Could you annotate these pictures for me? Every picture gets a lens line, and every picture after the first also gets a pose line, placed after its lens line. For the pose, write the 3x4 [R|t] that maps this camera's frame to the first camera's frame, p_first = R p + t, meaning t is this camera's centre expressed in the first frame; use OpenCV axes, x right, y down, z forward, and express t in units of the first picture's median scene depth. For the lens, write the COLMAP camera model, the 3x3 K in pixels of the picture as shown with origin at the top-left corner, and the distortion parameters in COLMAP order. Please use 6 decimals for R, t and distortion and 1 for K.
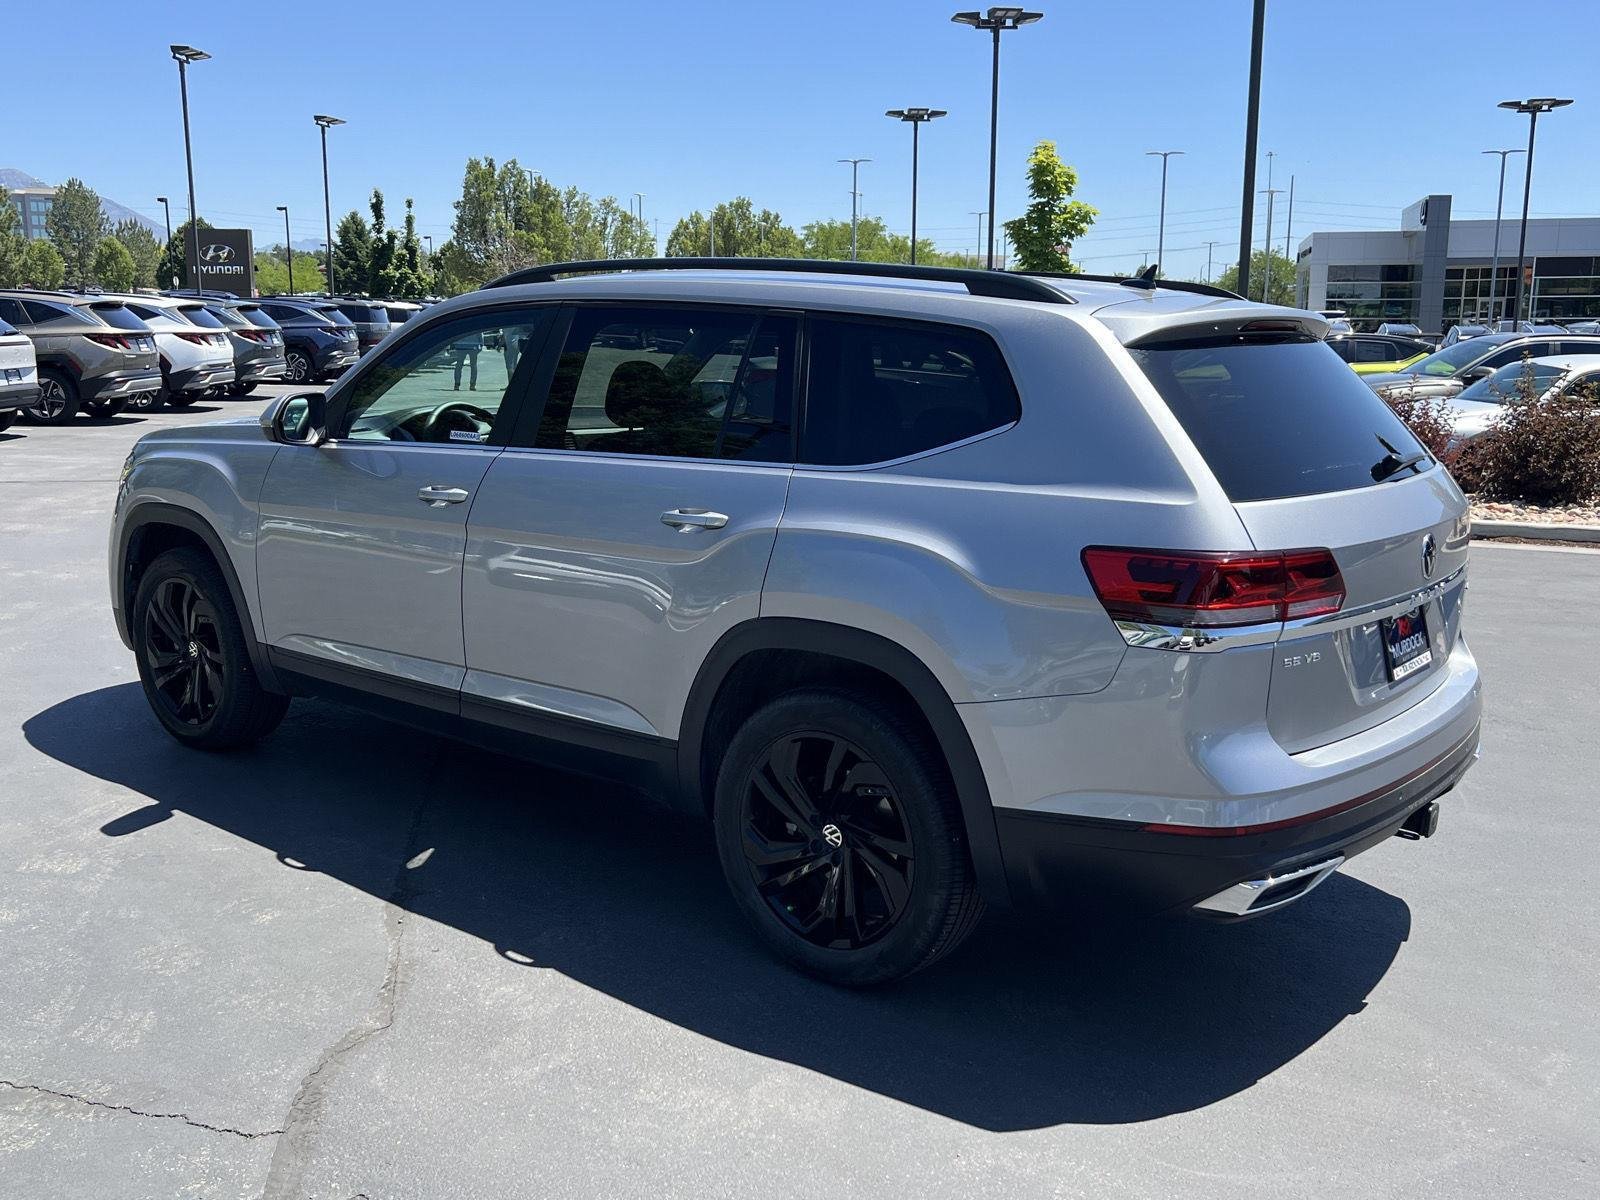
lens RADIAL K [[1506.9, 0, 791.2], [0, 1506.9, 595.3], [0, 0, 1]] dist [0.023753, -0.005357]
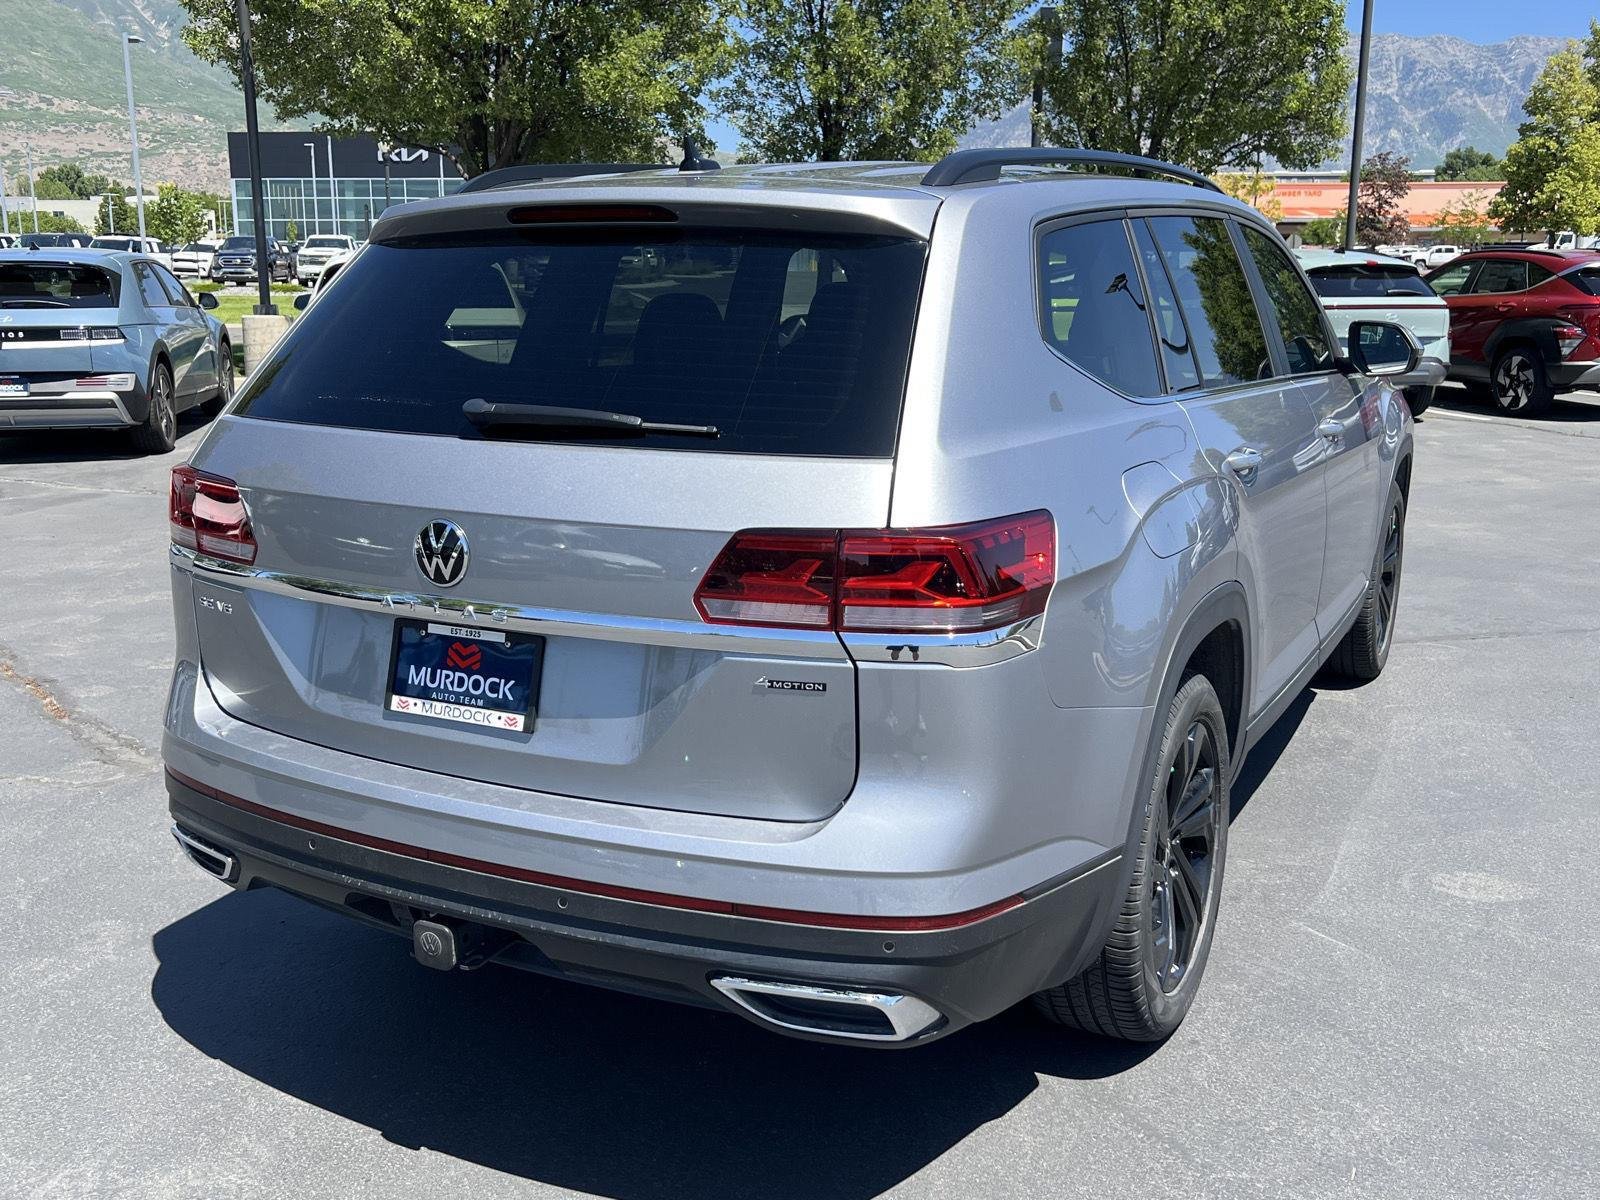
lens RADIAL K [[1506.9, 0, 791.2], [0, 1506.9, 595.3], [0, 0, 1]] dist [0.023753, -0.005357]
pose [[0.223816, 0.197895, -0.954329, 0.154468], [-0.180879, 0.970593, 0.158847, -0.019940], [0.957700, 0.137065, 0.253029, 0.138189]]
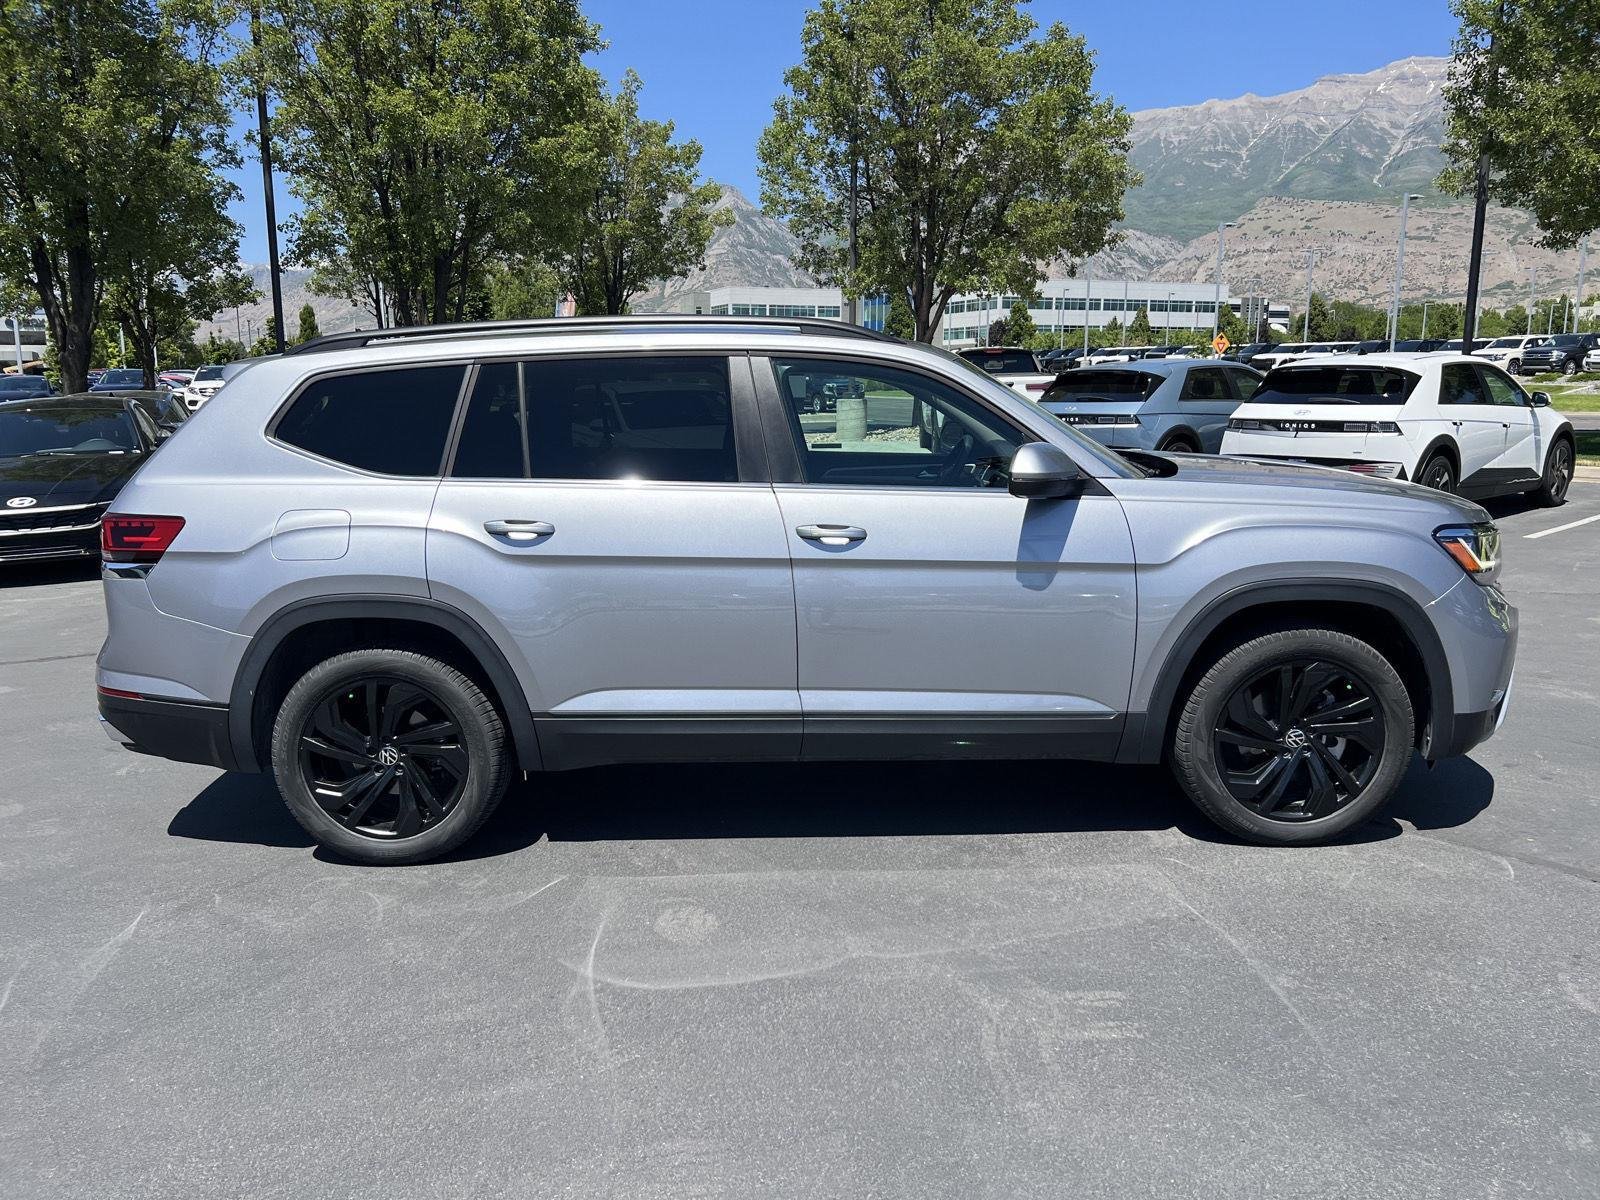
lens RADIAL K [[1226.2, 0, 800.0], [0, 1226.2, 600.0], [0, 0, 1]] dist [0.003479, -0.004371]
pose [[-0.748068, 0.121696, -0.652368, 0.111462], [-0.119304, 0.942363, 0.312599, -0.060239], [0.652810, 0.311675, -0.690433, 0.335122]]
